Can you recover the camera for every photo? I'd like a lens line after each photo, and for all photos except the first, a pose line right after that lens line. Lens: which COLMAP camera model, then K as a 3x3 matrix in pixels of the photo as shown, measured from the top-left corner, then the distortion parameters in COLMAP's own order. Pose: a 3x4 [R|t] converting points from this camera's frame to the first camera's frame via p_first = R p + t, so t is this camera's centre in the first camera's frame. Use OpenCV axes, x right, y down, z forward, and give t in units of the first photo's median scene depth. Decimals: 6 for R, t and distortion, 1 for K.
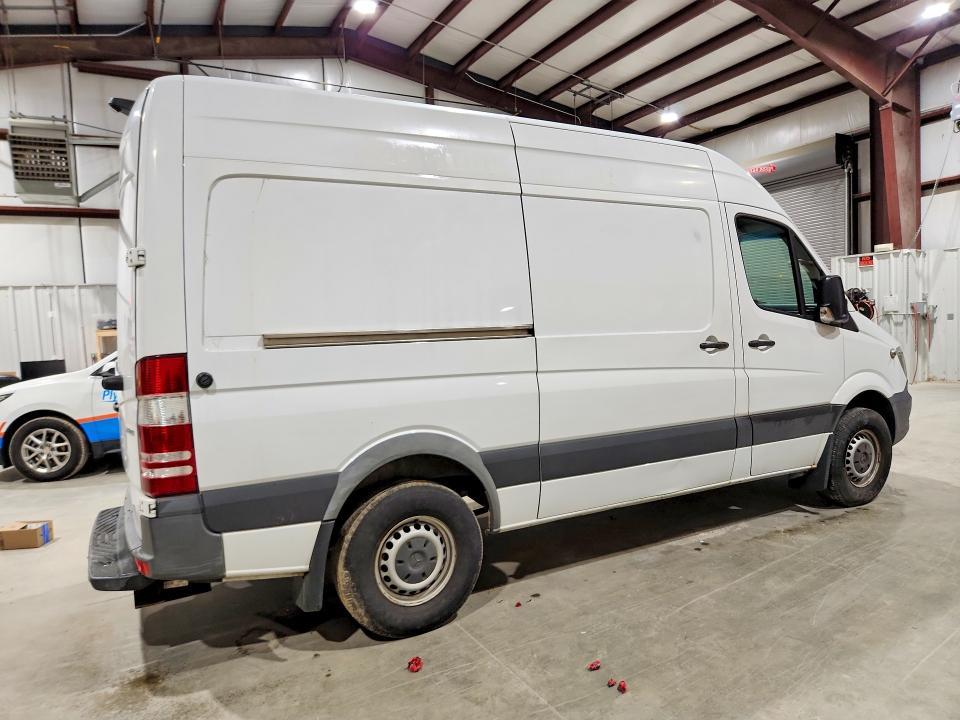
lens RADIAL K [[642.6, 0, 480.0], [0, 642.6, 360.0], [0, 0, 1]] dist [0.062238, -0.062839]
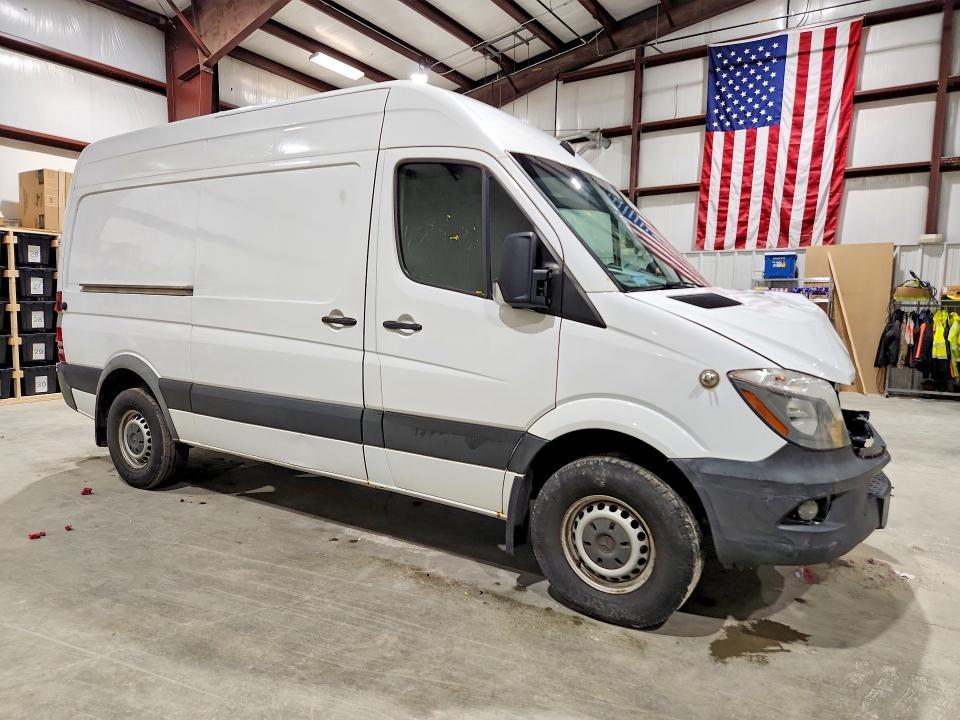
lens RADIAL K [[636.8, 0, 480.2], [0, 636.8, 367.8], [0, 0, 1]] dist [0.026151, -0.001082]
pose [[0.491171, 0.141497, -0.859494, 1.196164], [-0.089901, 0.989684, 0.111554, -0.072360], [0.866411, 0.022477, 0.498825, 0.725017]]
